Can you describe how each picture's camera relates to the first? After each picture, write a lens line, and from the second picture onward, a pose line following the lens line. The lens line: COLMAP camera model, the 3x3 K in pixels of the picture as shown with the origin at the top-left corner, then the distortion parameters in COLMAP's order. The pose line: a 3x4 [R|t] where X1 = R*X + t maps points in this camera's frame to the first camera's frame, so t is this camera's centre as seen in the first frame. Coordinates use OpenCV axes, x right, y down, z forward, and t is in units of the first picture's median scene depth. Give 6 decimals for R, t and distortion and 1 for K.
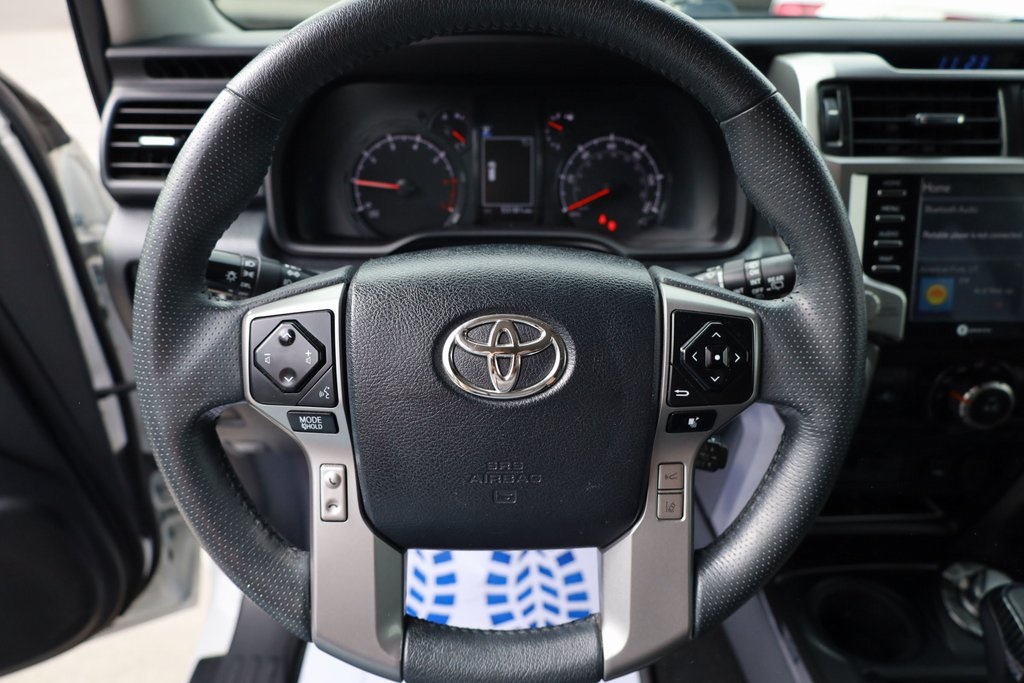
lens RADIAL K [[710.7, 0, 512.0], [0, 710.7, 341.5], [0, 0, 1]] dist [-0.005706, -0.002853]
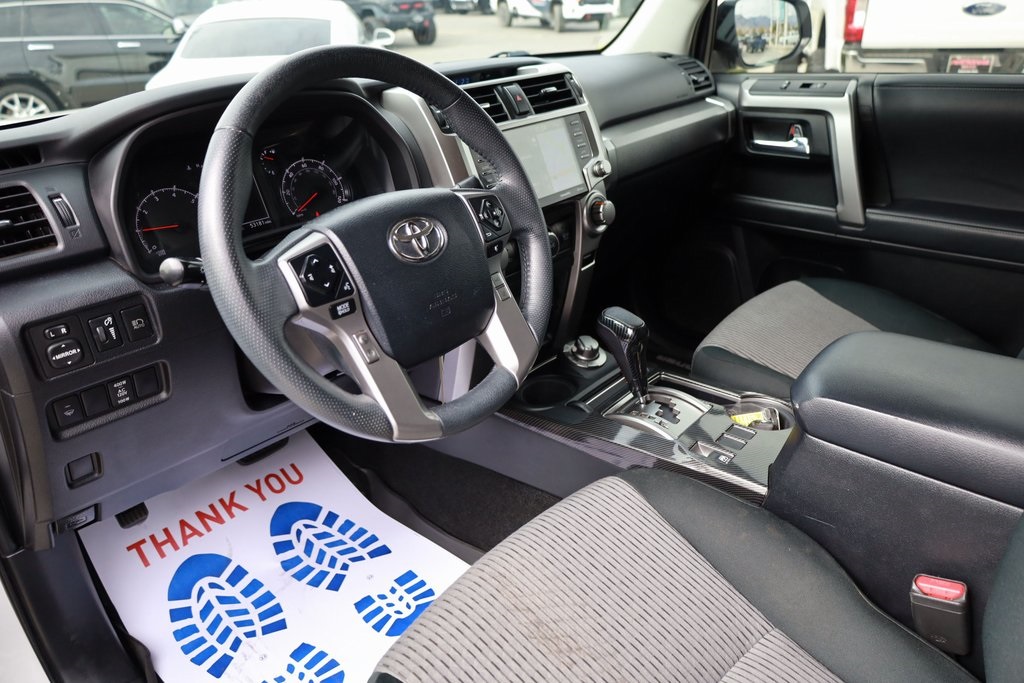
lens RADIAL K [[694.4, 0, 524.8], [0, 694.4, 343.7], [0, 0, 1]] dist [-0.005685, -0.000467]
pose [[0.655420, -0.363085, 0.662264, -0.811926], [0.422704, 0.903013, 0.076740, 0.177777], [-0.625896, 0.229645, 0.745330, -0.342412]]
